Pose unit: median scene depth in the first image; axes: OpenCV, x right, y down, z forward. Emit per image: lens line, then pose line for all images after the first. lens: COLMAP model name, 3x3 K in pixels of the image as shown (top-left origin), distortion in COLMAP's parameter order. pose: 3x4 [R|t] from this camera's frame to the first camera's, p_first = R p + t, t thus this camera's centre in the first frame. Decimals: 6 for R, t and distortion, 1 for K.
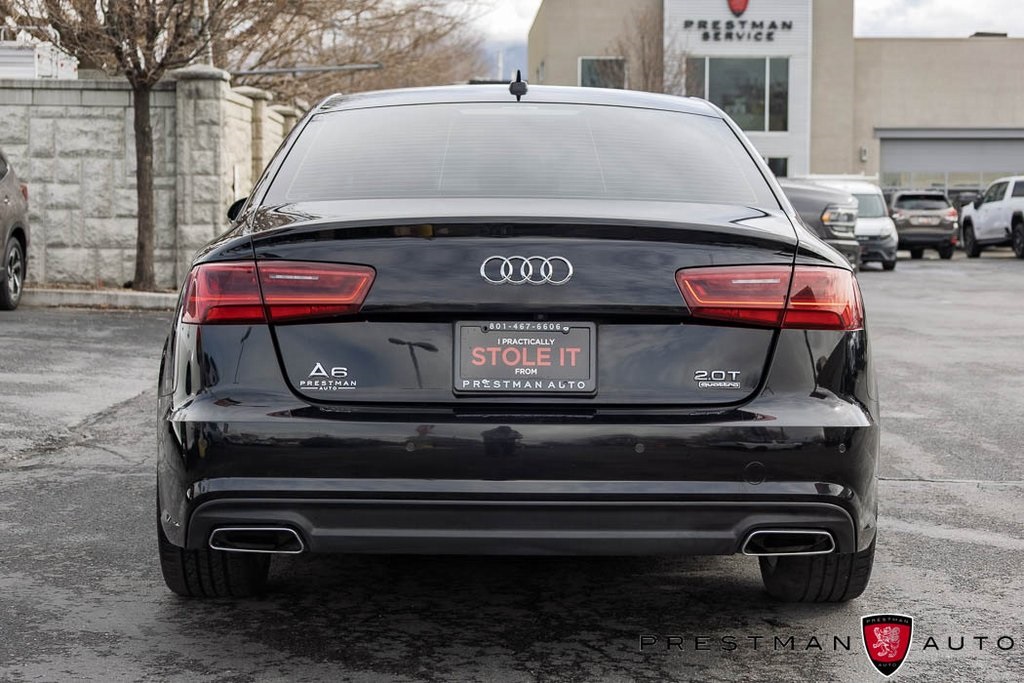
lens RADIAL K [[1786.4, 0, 512.0], [0, 1786.4, 341.5], [0, 0, 1]] dist [0.028138, -0.026733]
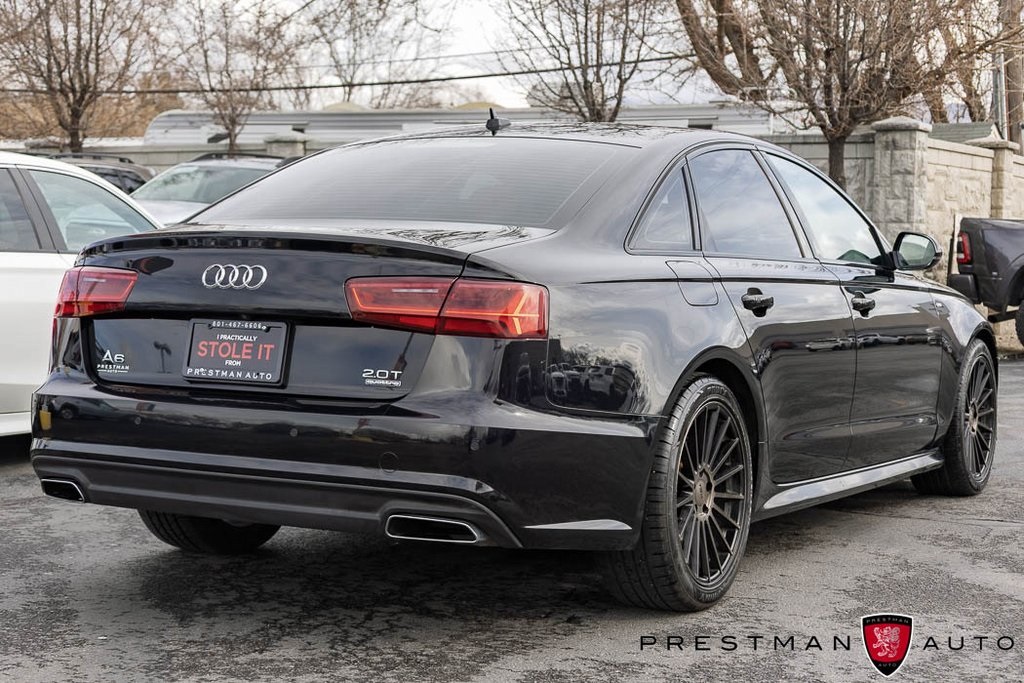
lens RADIAL K [[1727.5, 0, 512.0], [0, 1727.5, 341.5], [0, 0, 1]] dist [0.030236, 0.034812]
pose [[0.875571, 0.032845, -0.481972, 0.118247], [-0.046199, 0.998806, -0.015862, 0.002020], [0.480875, 0.036155, 0.876043, 0.015435]]
